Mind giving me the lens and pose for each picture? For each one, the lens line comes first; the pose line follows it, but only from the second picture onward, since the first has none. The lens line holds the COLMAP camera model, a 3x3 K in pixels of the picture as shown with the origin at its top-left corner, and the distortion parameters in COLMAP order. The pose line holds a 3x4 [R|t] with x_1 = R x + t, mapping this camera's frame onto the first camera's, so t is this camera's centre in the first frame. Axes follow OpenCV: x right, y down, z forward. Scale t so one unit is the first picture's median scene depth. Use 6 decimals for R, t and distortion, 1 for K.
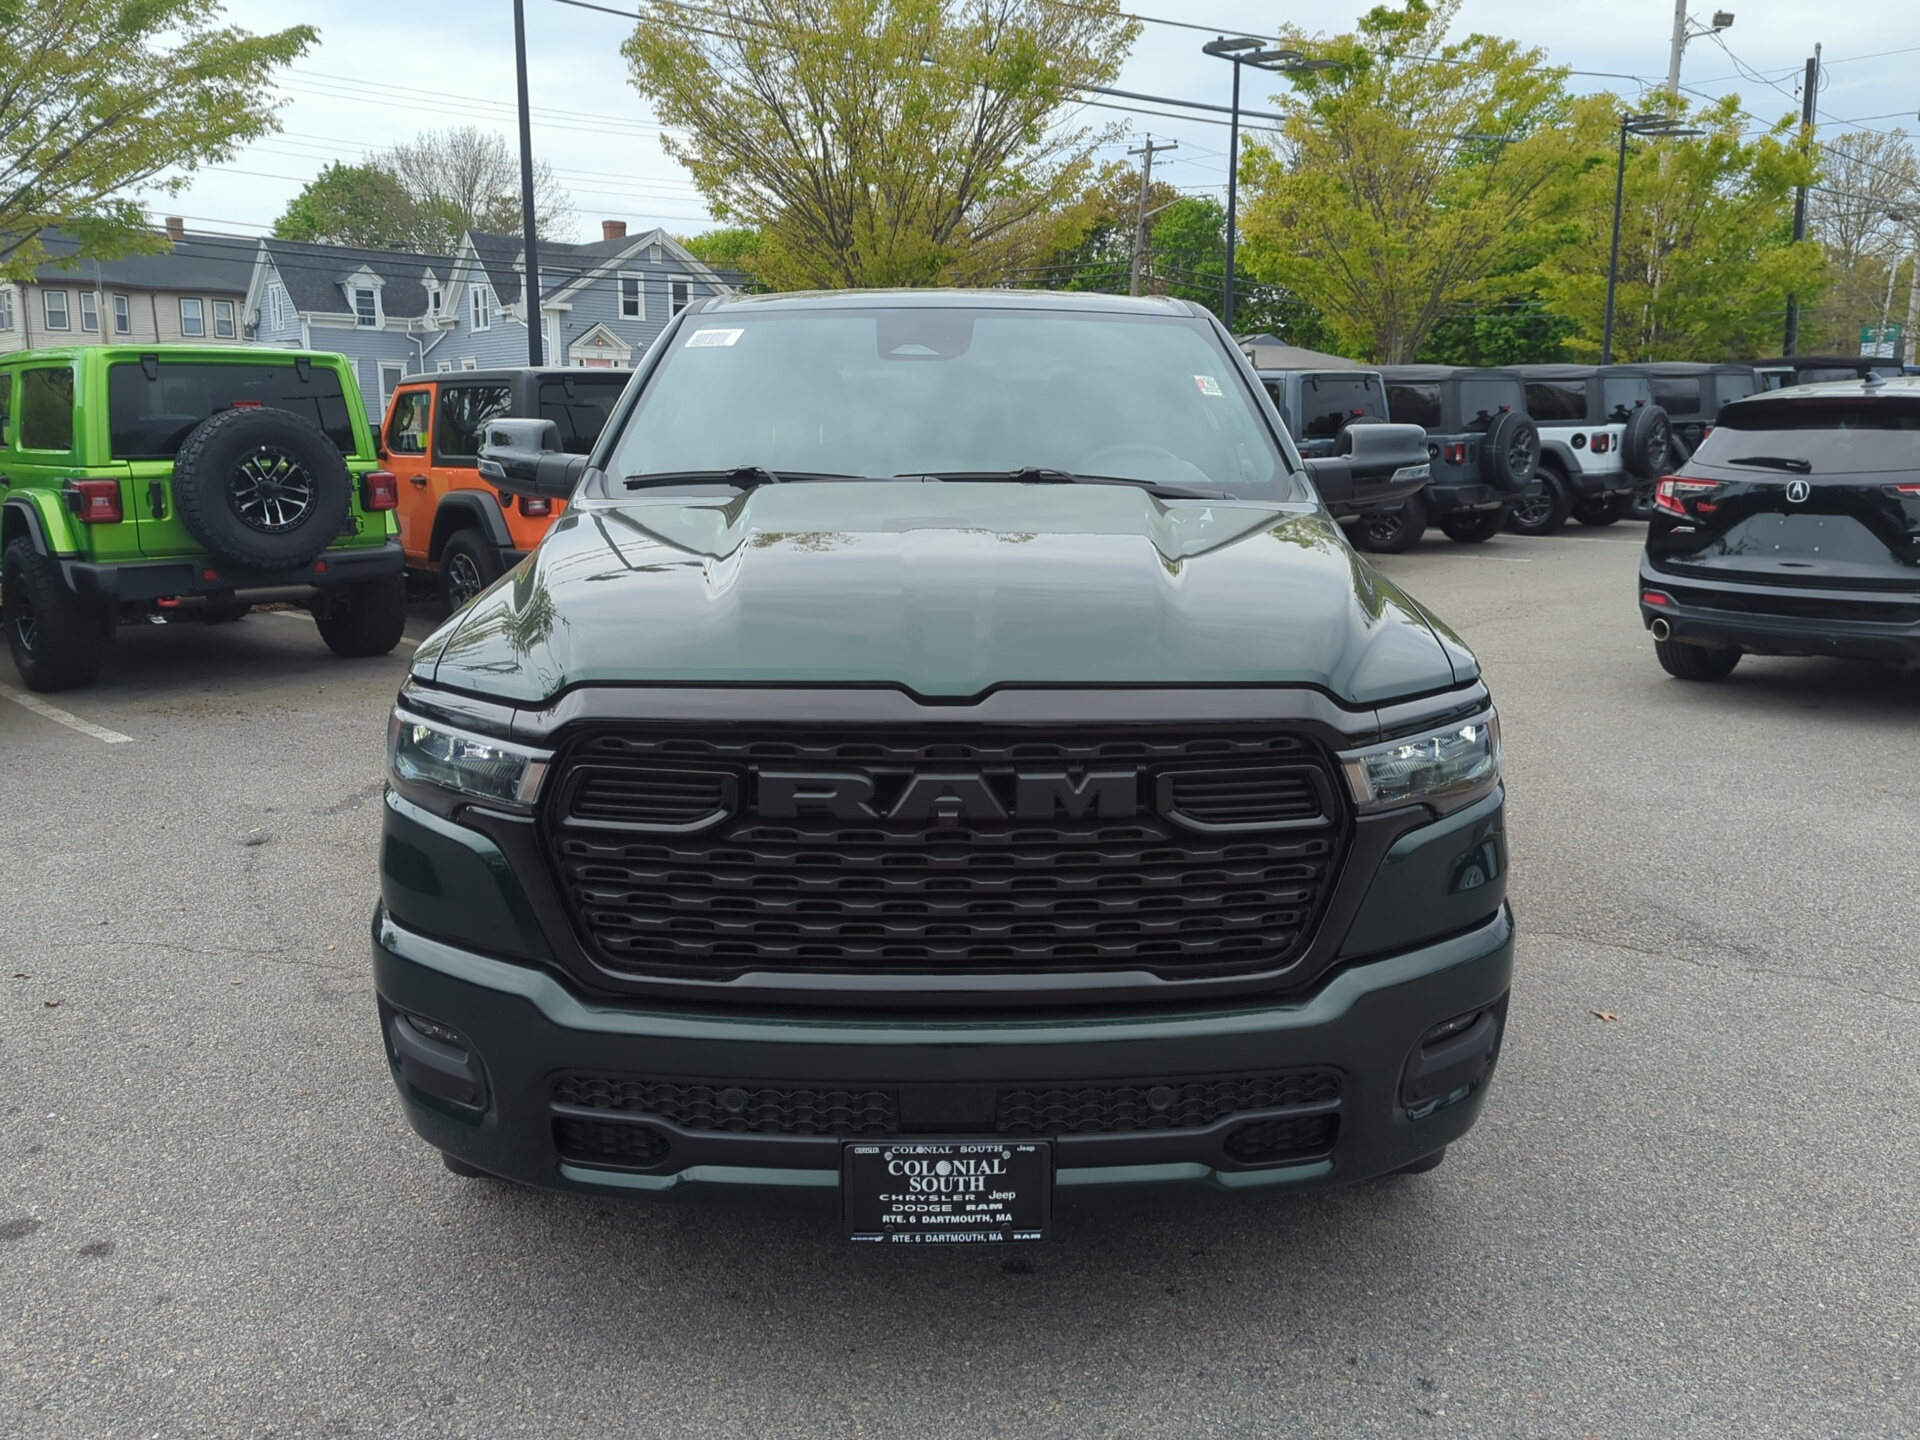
lens RADIAL K [[1546.6, 0, 980.5], [0, 1546.6, 681.2], [0, 0, 1]] dist [0.049857, -0.007531]
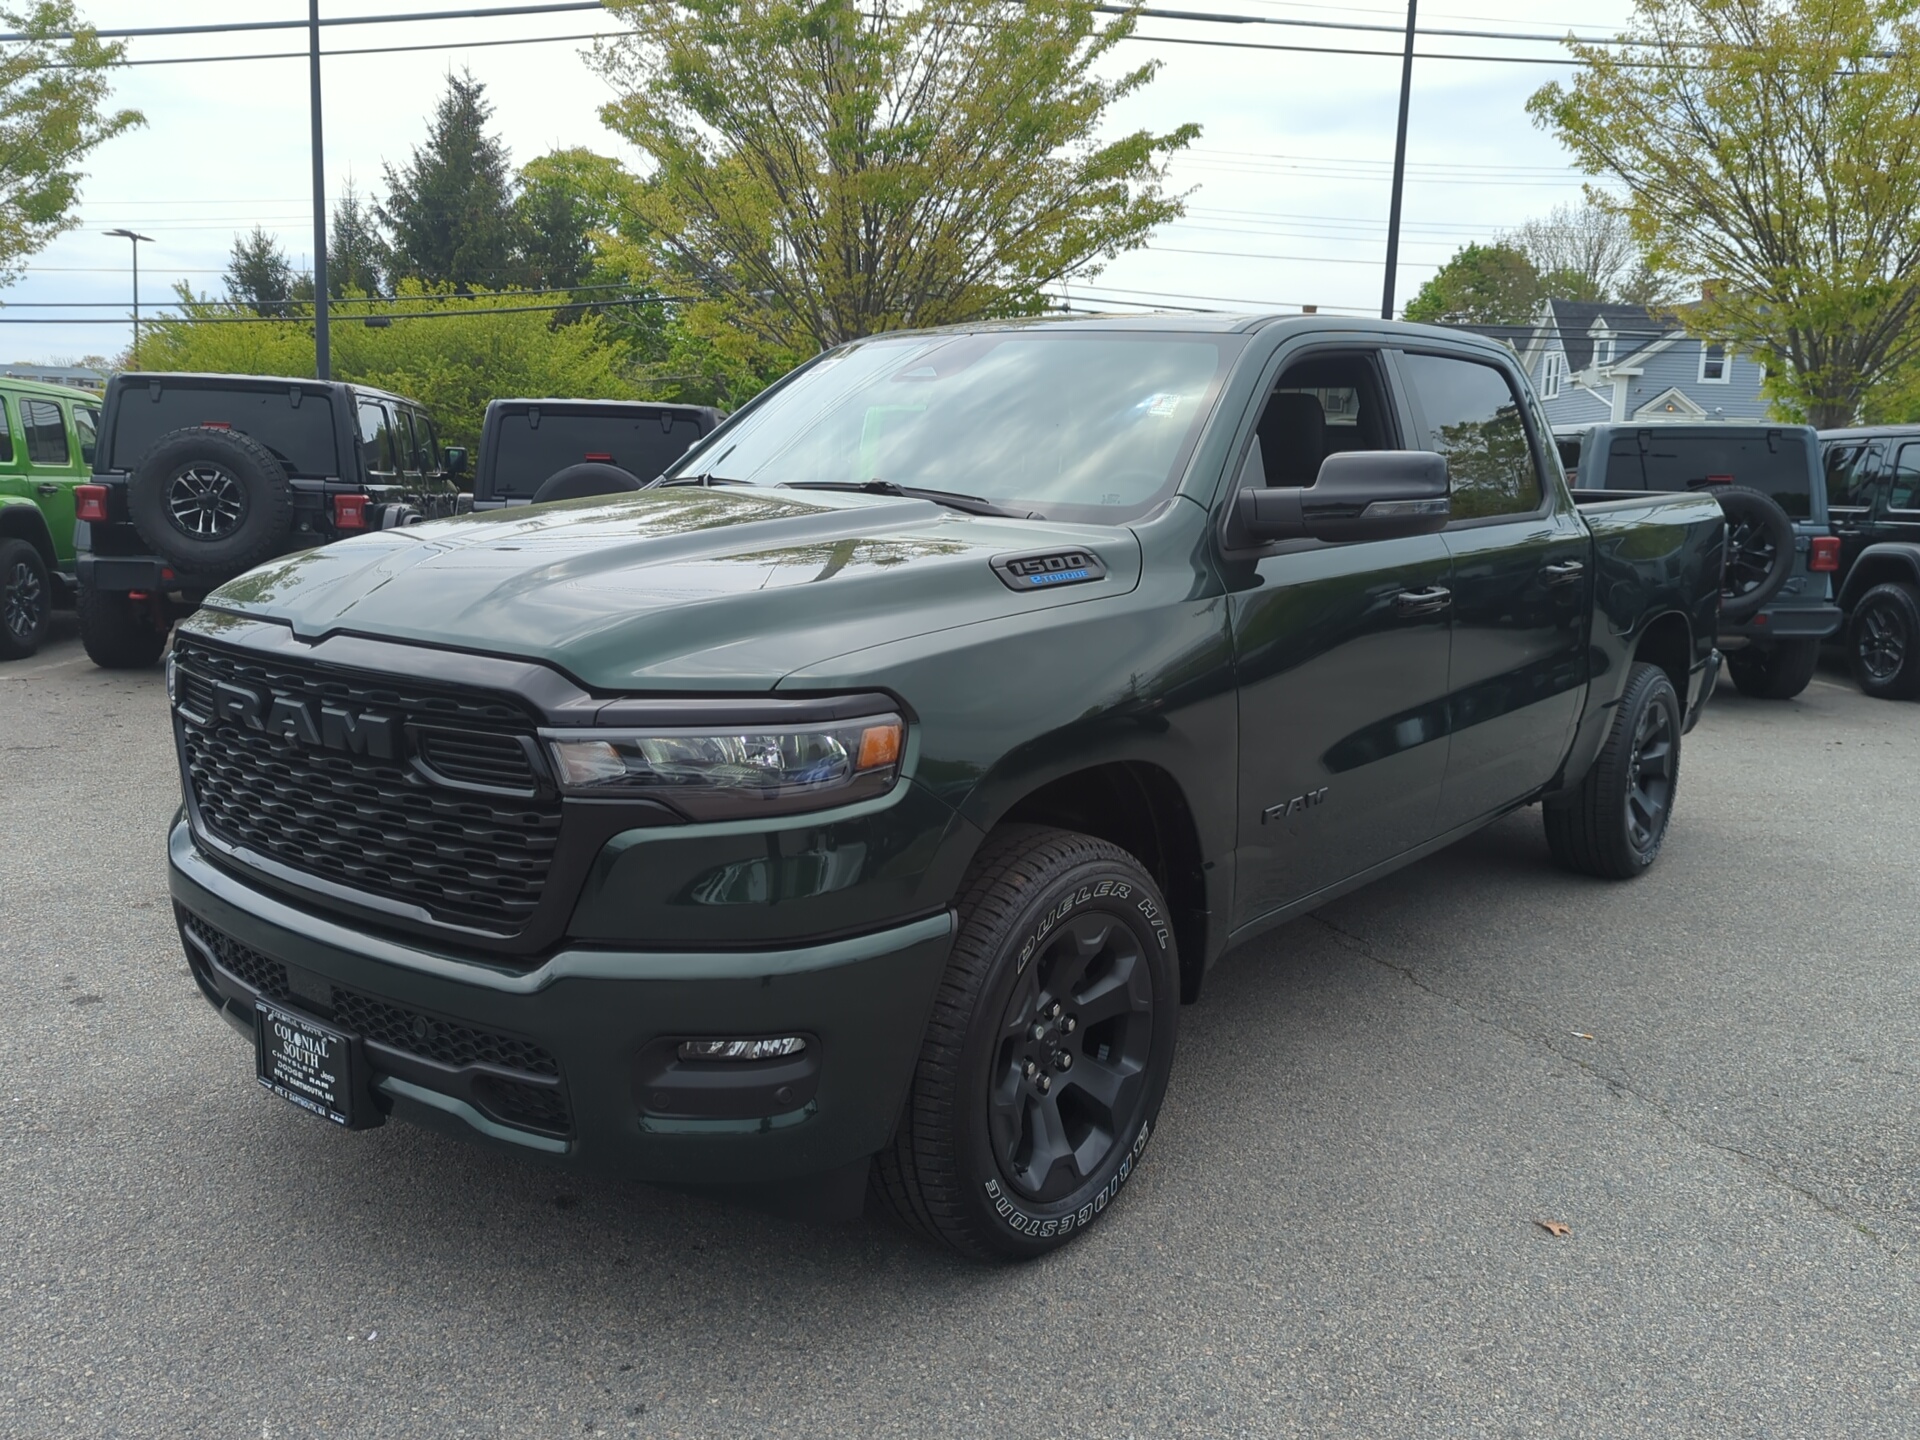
lens RADIAL K [[1545.4, 0, 1007.0], [0, 1545.4, 700.3], [0, 0, 1]] dist [0.069685, -0.048192]
pose [[0.772837, 0.111494, -0.624733, 0.126397], [-0.132131, 0.991141, 0.013431, -0.003106], [0.620696, 0.072167, 0.780723, 0.044817]]
